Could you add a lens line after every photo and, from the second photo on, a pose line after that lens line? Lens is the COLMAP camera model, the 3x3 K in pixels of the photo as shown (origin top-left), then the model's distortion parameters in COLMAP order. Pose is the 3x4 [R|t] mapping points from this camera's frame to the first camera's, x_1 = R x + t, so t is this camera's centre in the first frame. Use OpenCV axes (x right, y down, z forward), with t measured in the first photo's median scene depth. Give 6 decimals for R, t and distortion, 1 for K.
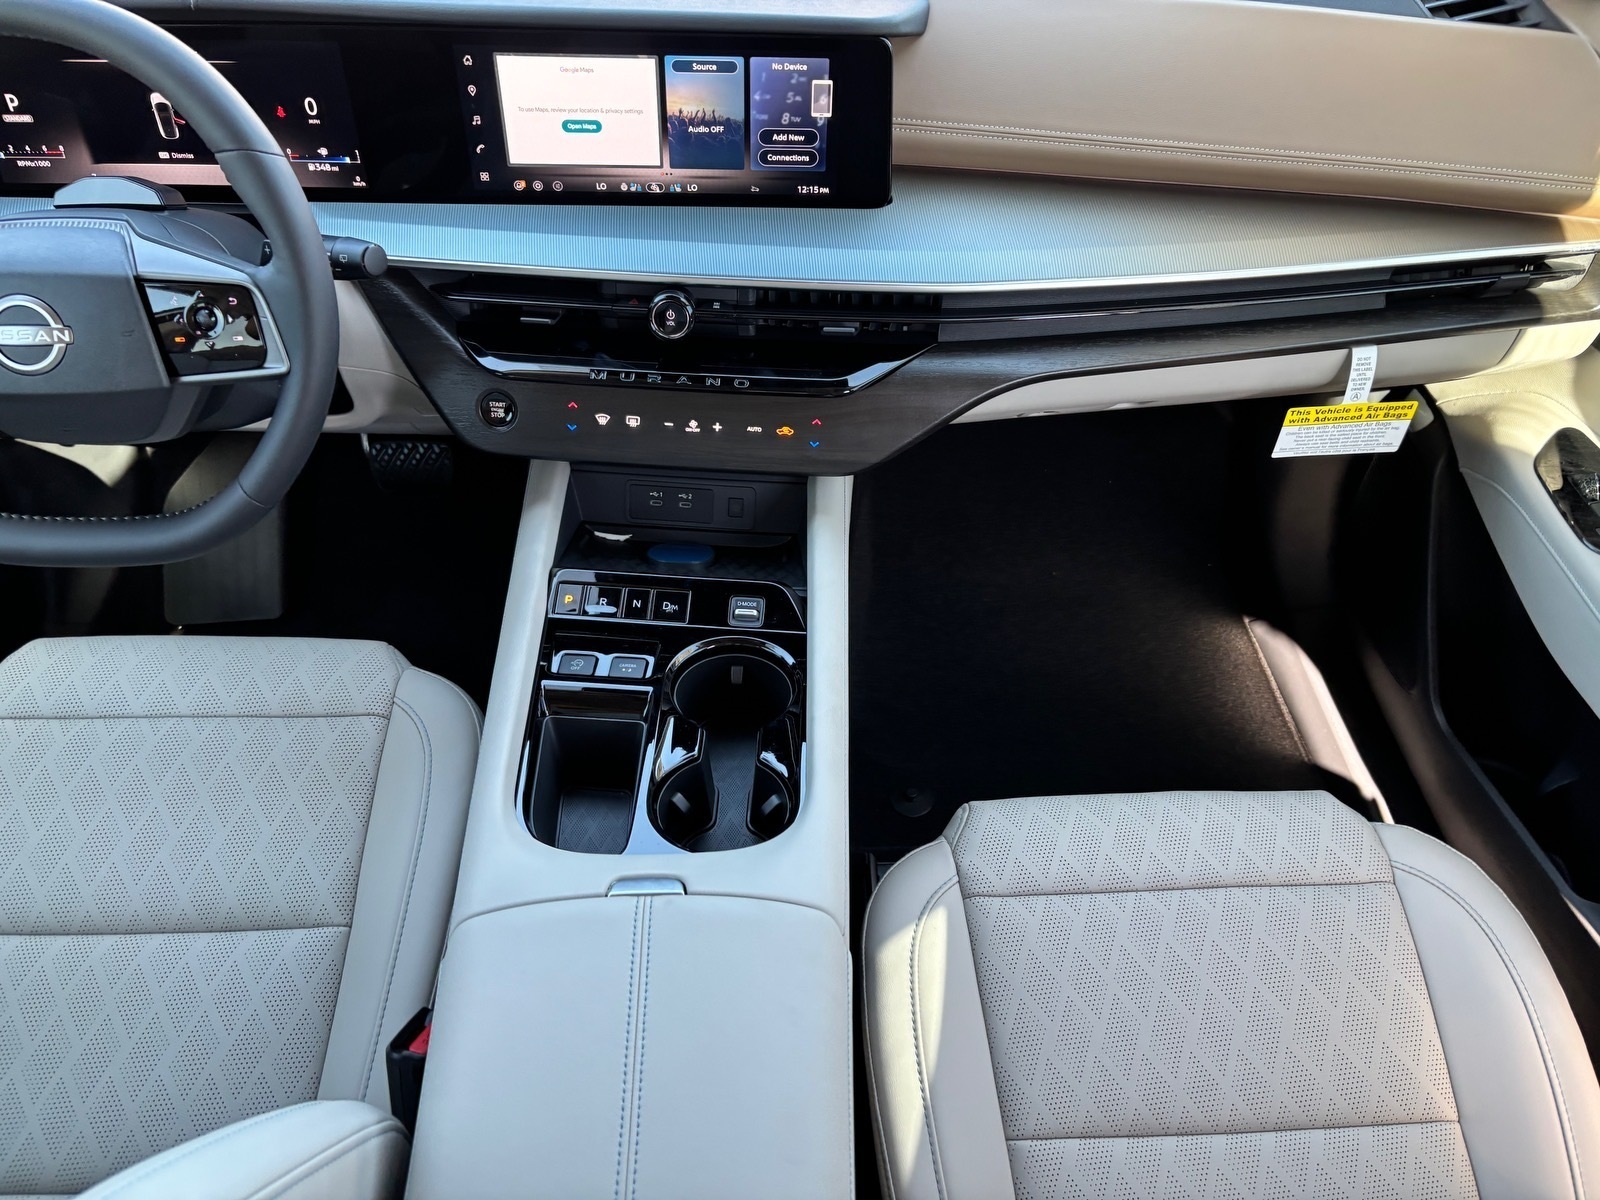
lens RADIAL K [[1235.8, 0, 801.0], [0, 1235.8, 618.4], [0, 0, 1]] dist [0.030931, -0.045185]
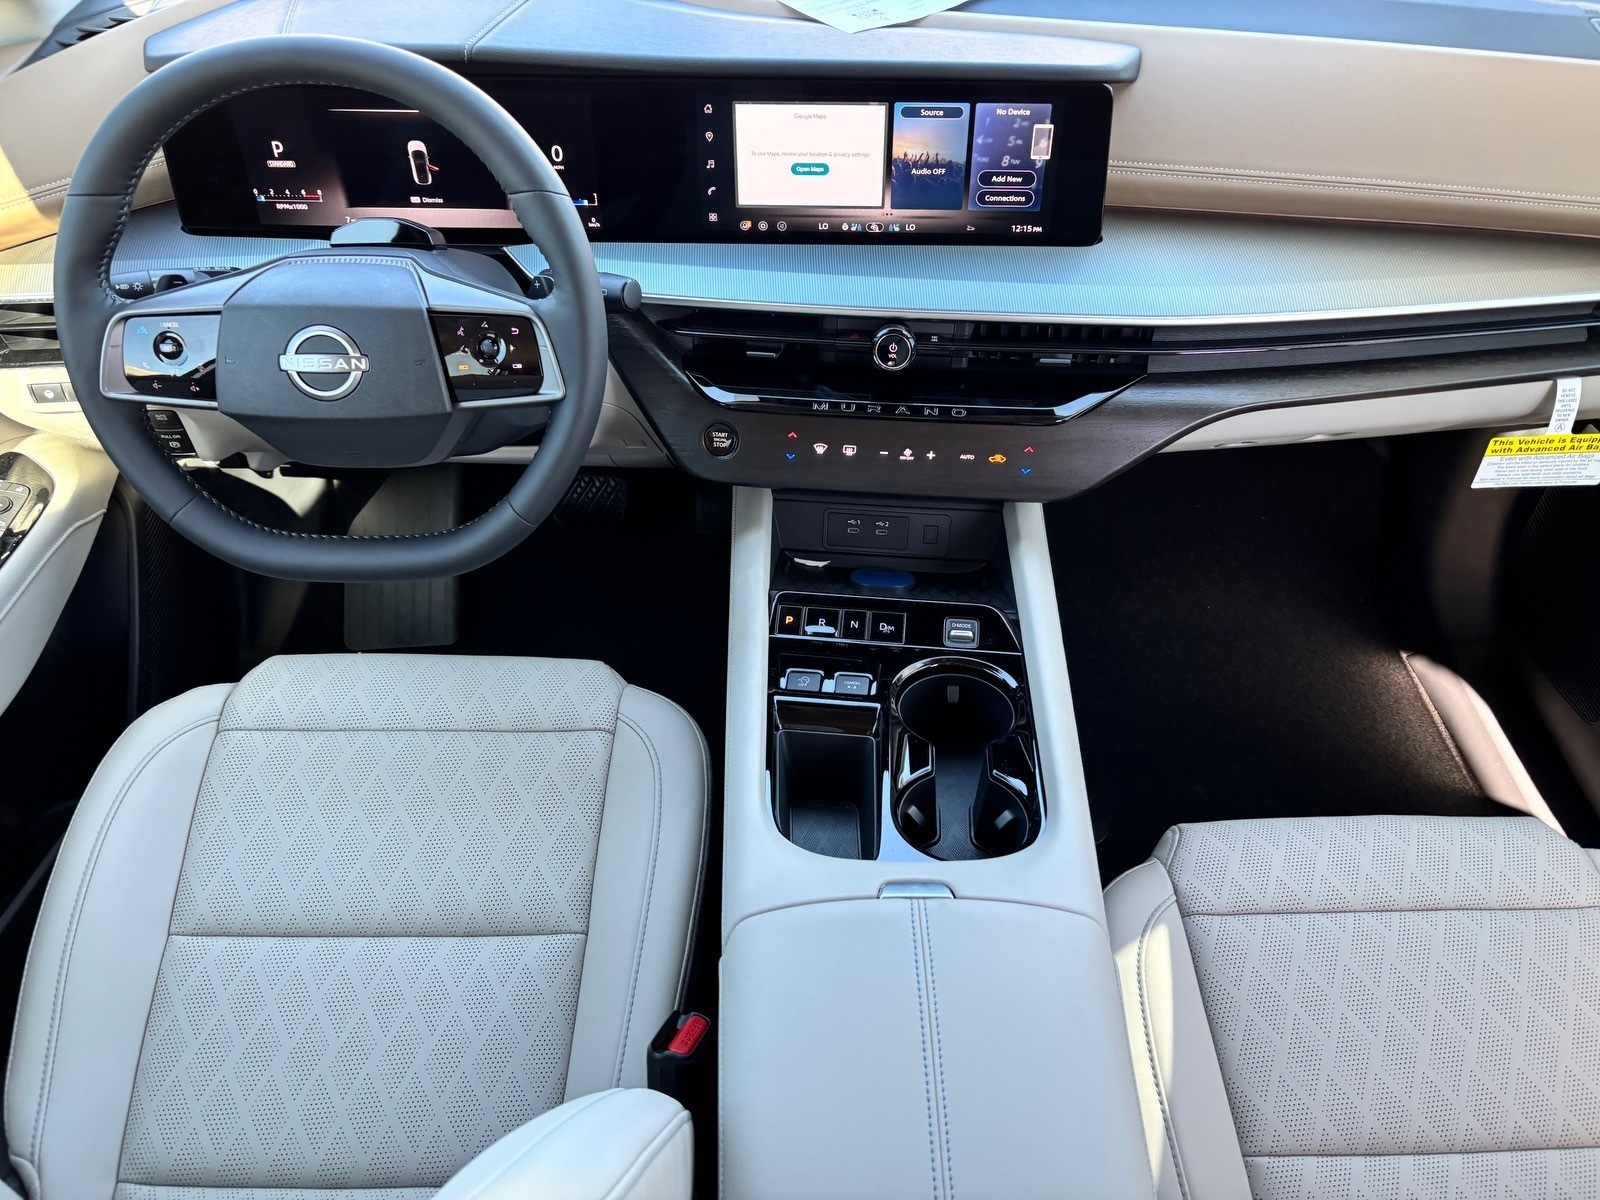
lens RADIAL K [[1235.8, 0, 812.5], [0, 1235.8, 615.7], [0, 0, 1]] dist [0.030931, -0.045185]
pose [[0.999320, 0.007231, -0.036167, -0.132698], [-0.008668, 0.999173, -0.039732, 0.022218], [0.035850, 0.040018, 0.998556, -0.032782]]
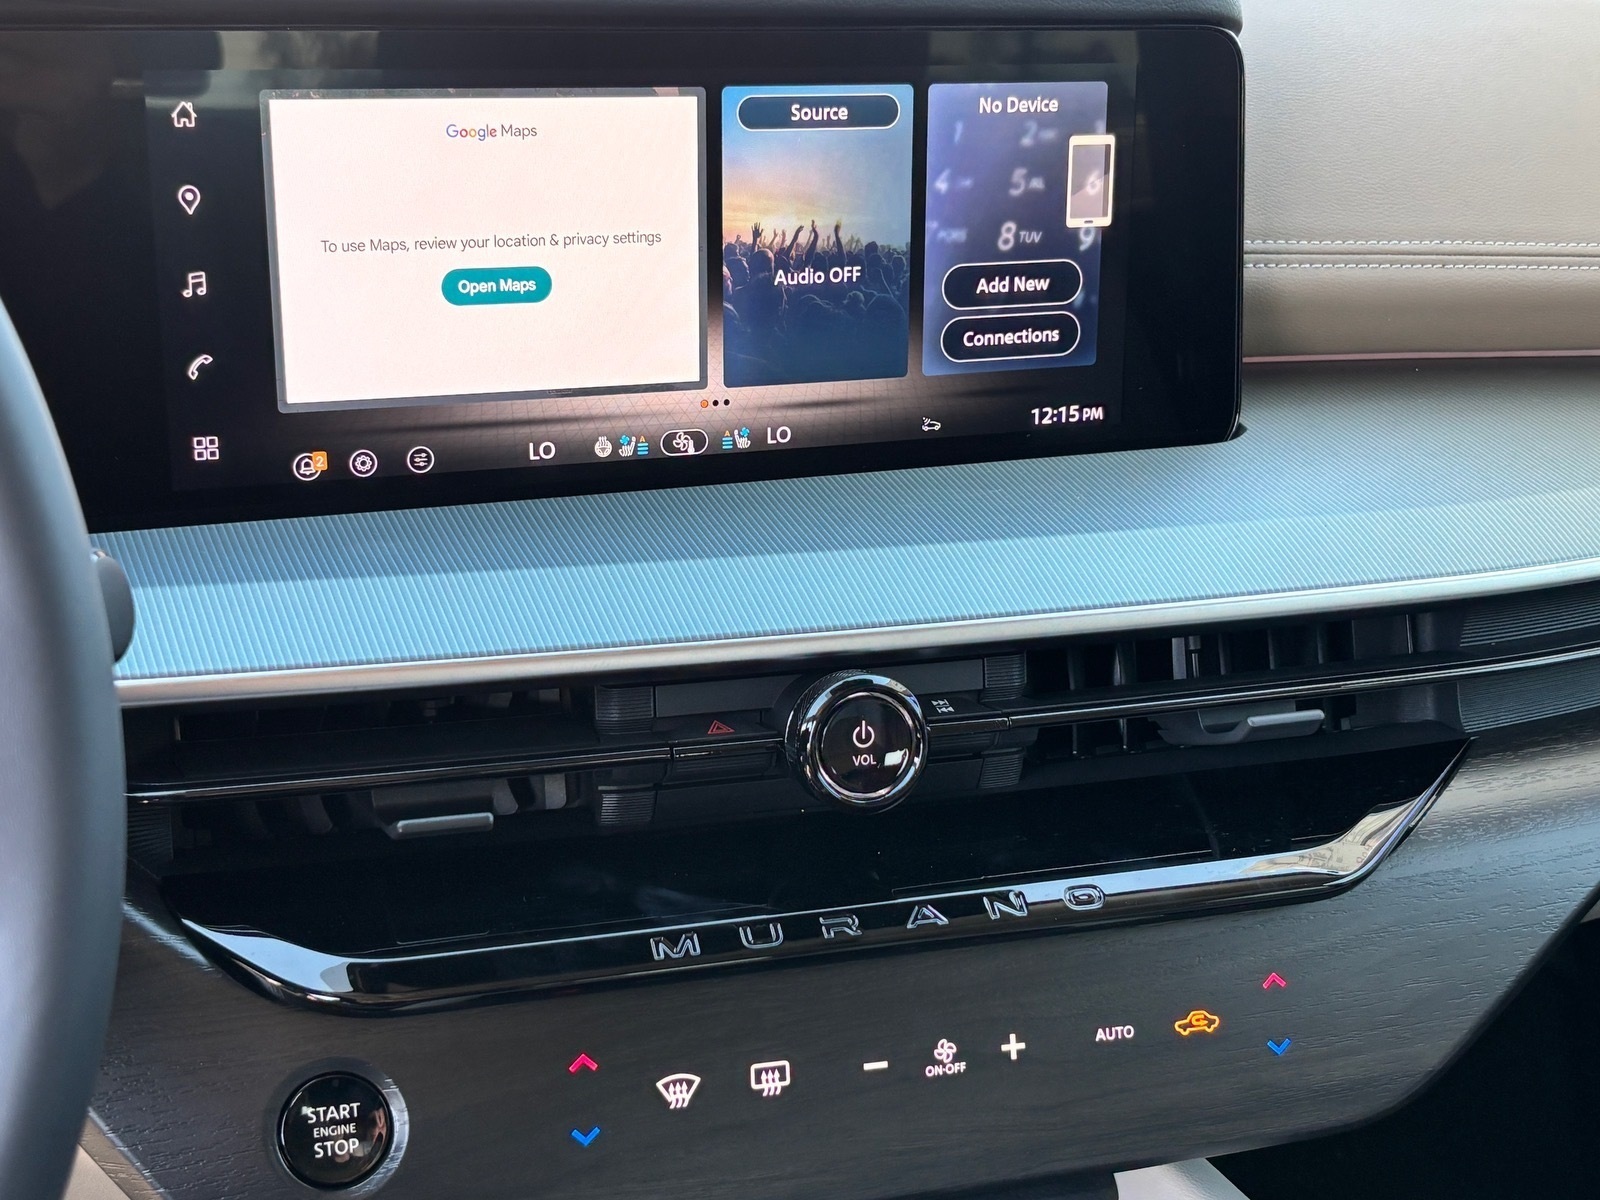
lens RADIAL K [[2278.1, 0, 776.4], [0, 2278.1, 631.0], [0, 0, 1]] dist [0.109766, 0.000000]
pose [[0.928784, -0.111507, 0.353449, -0.342525], [0.247242, 0.896864, -0.366751, -0.046334], [-0.276100, 0.428020, 0.860562, 0.450414]]
